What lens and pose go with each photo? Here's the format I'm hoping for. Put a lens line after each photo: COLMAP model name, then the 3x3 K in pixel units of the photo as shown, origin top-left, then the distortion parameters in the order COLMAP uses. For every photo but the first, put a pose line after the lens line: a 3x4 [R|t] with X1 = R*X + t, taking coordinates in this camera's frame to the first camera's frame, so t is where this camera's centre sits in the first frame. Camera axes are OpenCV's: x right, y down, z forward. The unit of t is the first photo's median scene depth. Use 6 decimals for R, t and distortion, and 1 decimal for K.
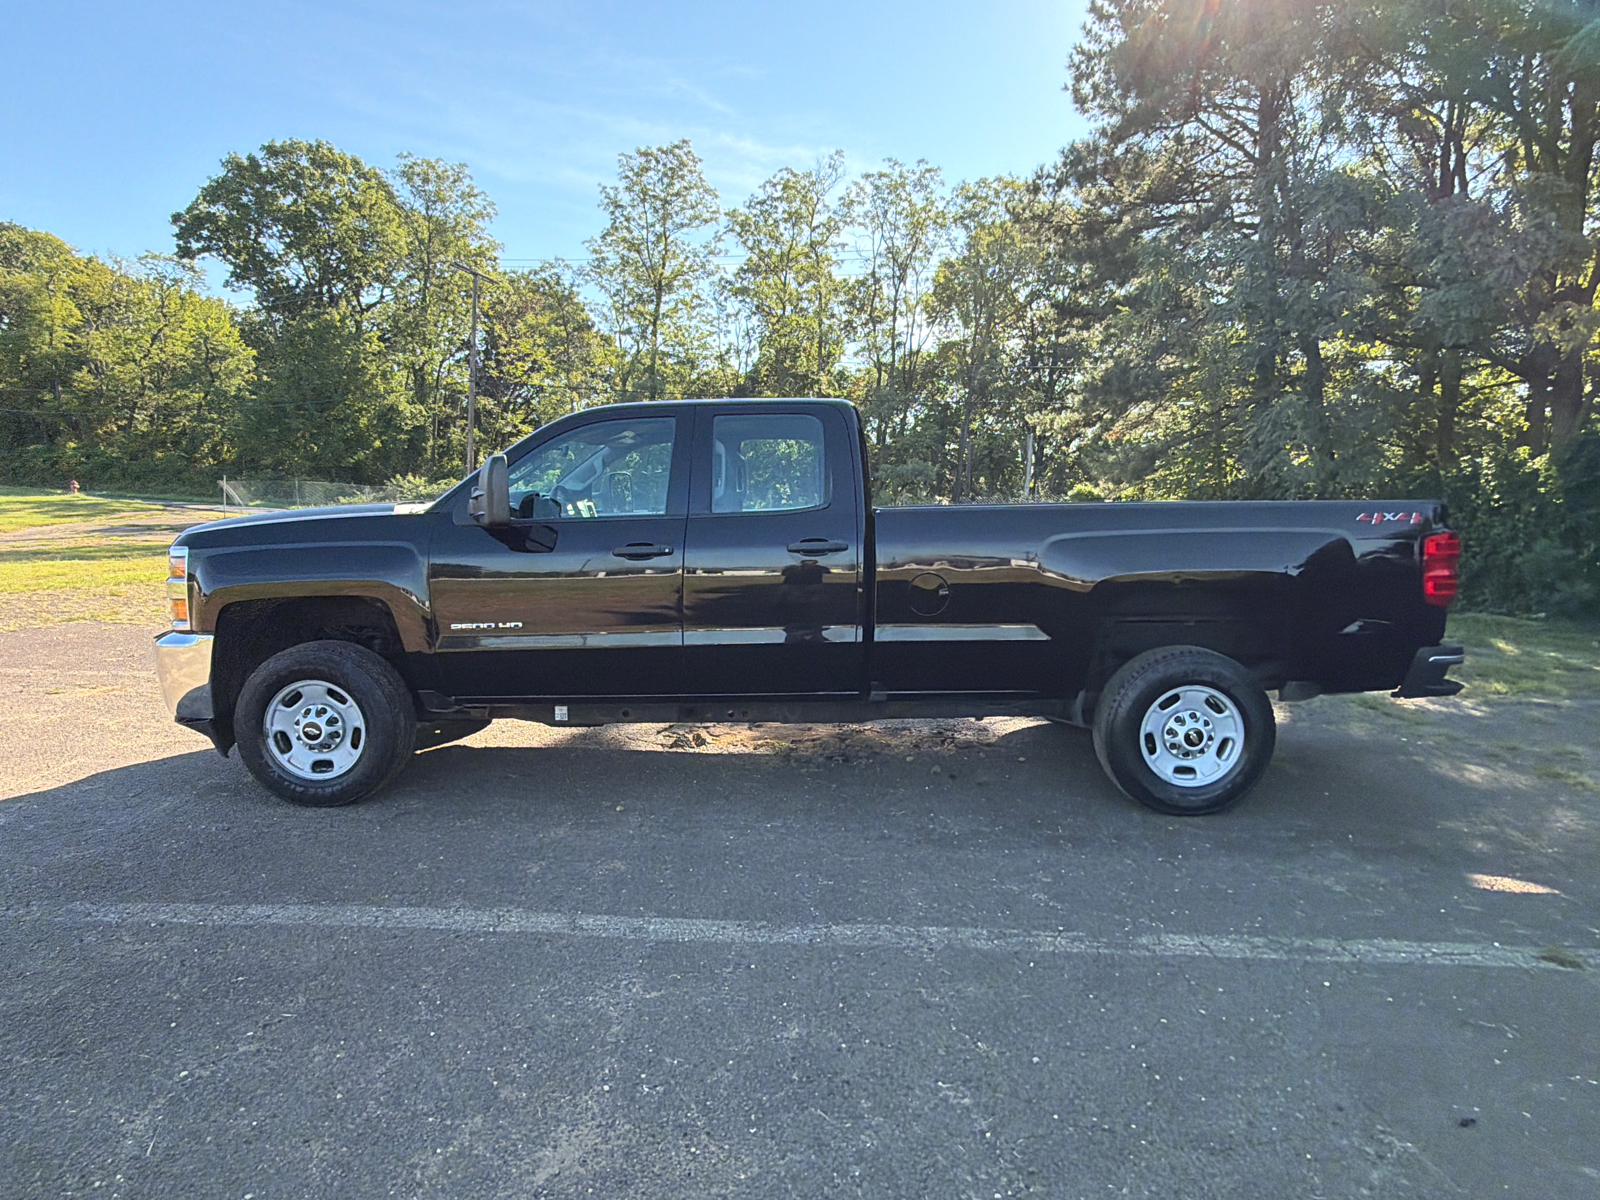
lens RADIAL K [[921.2, 0, 802.8], [0, 921.2, 603.2], [0, 0, 1]] dist [-0.001222, -0.001596]
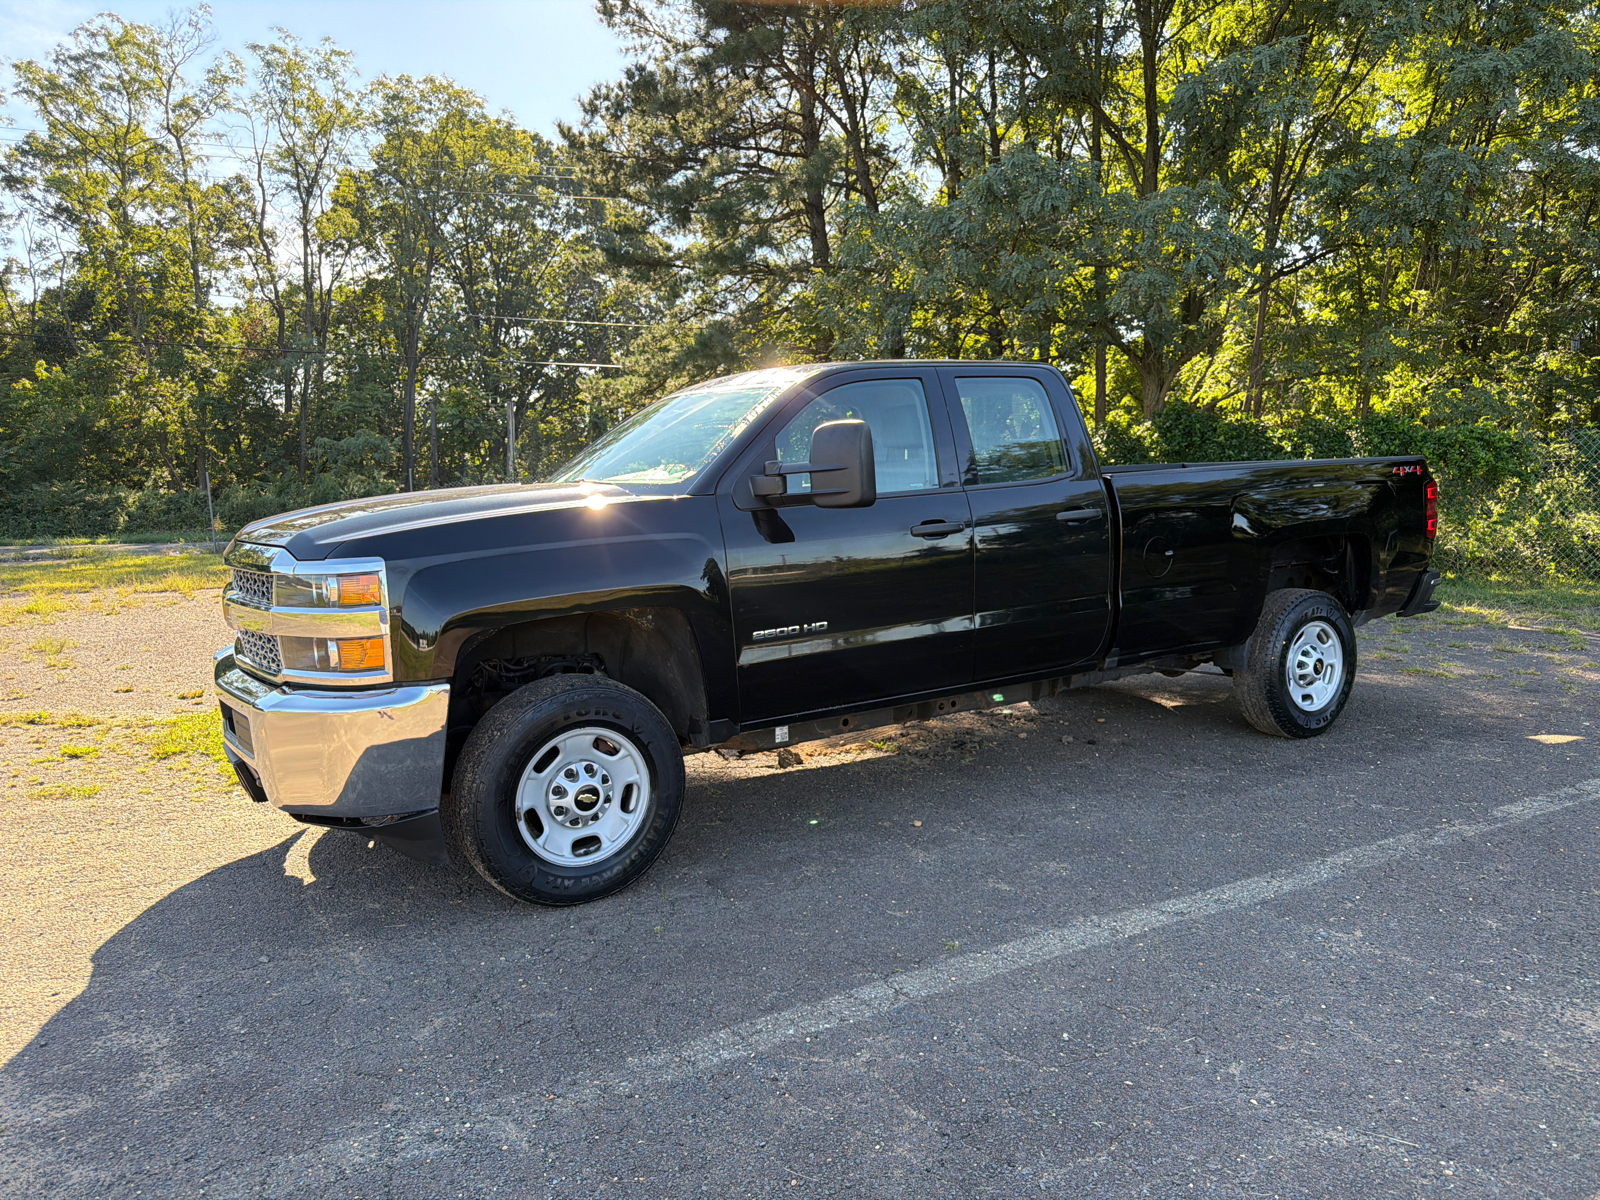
lens RADIAL K [[1121.6, 0, 795.4], [0, 1121.6, 611.5], [0, 0, 1]] dist [0.001286, -0.006713]
pose [[0.842992, -0.088427, 0.530608, -0.174280], [0.085594, 0.995879, 0.029980, -0.004156], [-0.531072, 0.020144, 0.847087, 0.032932]]
